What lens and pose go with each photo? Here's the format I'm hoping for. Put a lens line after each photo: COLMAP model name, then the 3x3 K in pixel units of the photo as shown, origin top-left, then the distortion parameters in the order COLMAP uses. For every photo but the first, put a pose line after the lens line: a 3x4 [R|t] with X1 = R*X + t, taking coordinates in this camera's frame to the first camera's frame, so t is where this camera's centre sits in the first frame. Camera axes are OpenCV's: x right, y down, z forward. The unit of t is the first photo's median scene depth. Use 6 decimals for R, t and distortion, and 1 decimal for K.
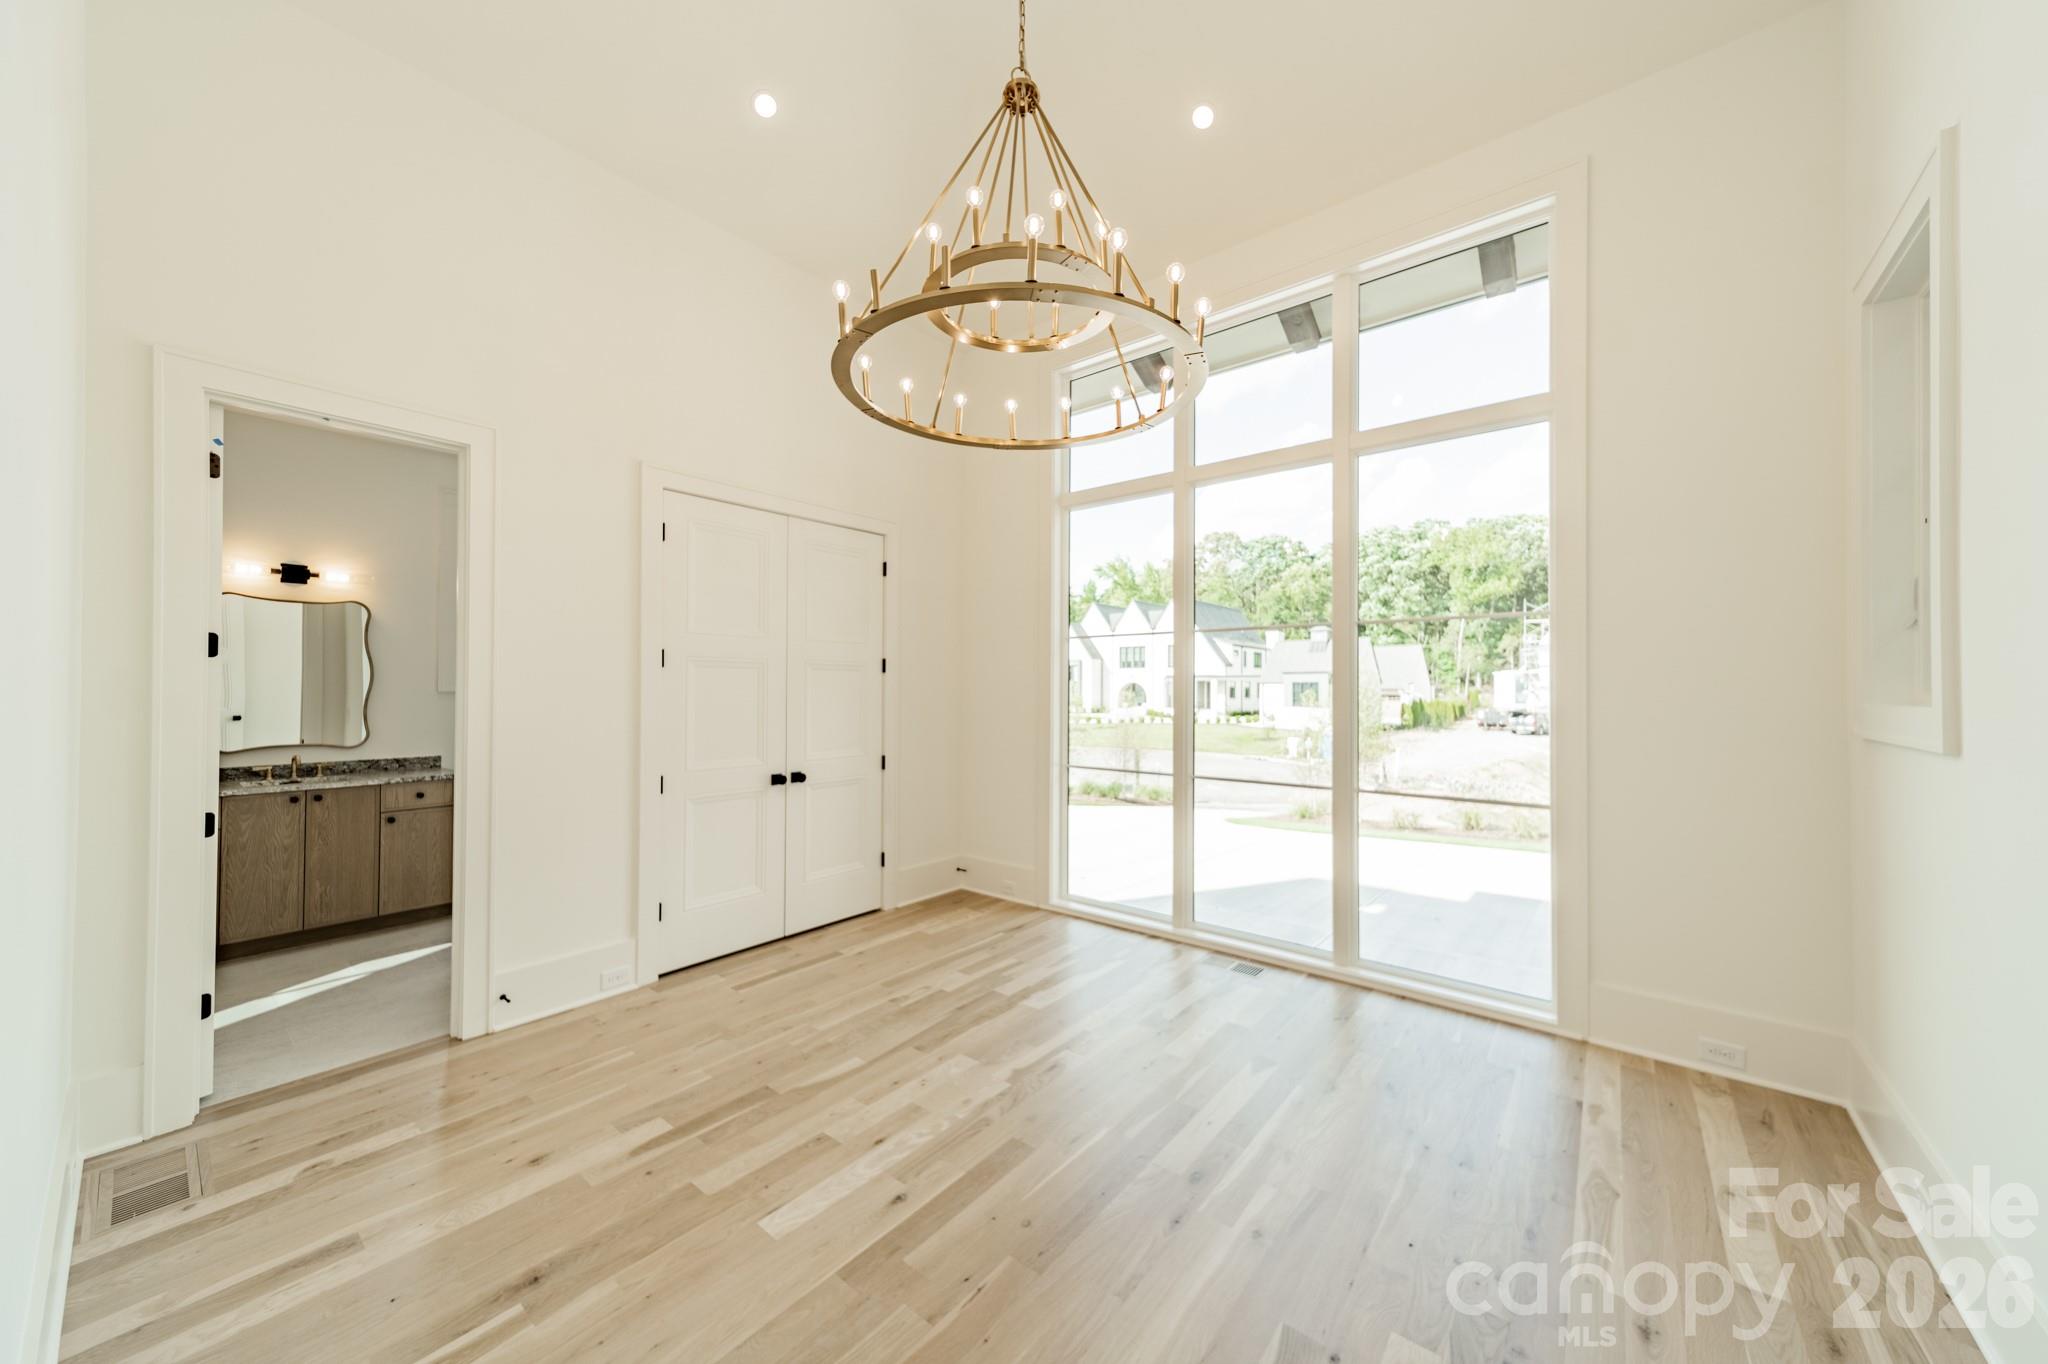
lens RADIAL K [[721.0, 0, 1026.3], [0, 721.0, 686.7], [0, 0, 1]] dist [0.008421, 0.000312]
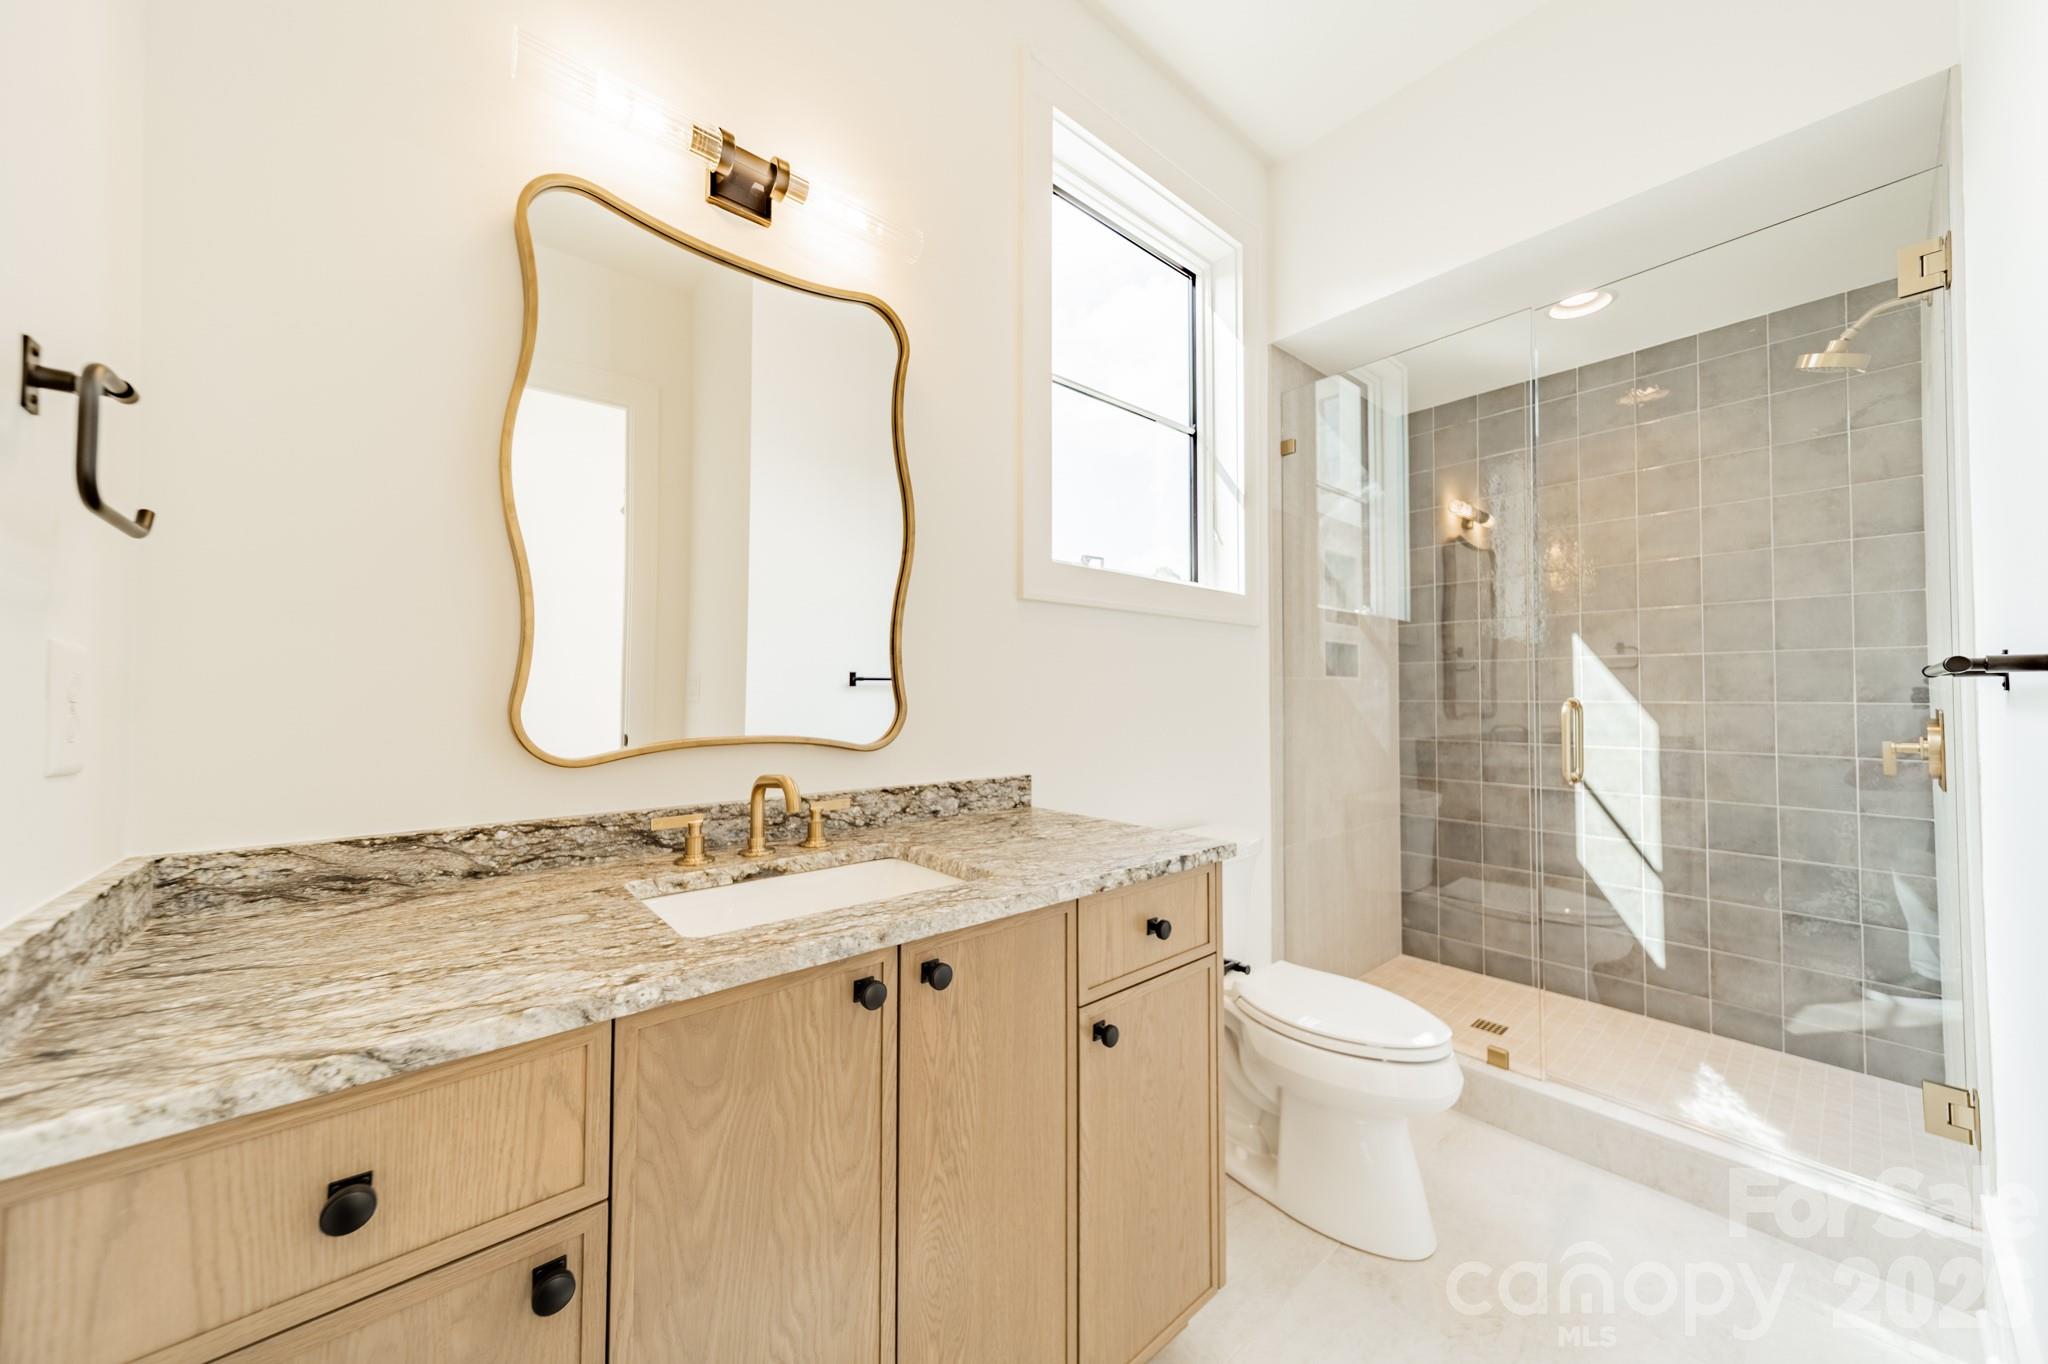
lens RADIAL K [[721.0, 0, 1021.1], [0, 721.0, 678.6], [0, 0, 1]] dist [0.008421, 0.000312]
pose [[0.985754, -0.003003, -0.168164, -0.853215], [-0.000959, 0.999724, -0.023476, 0.063677], [0.168188, 0.023303, 0.985479, 0.734438]]
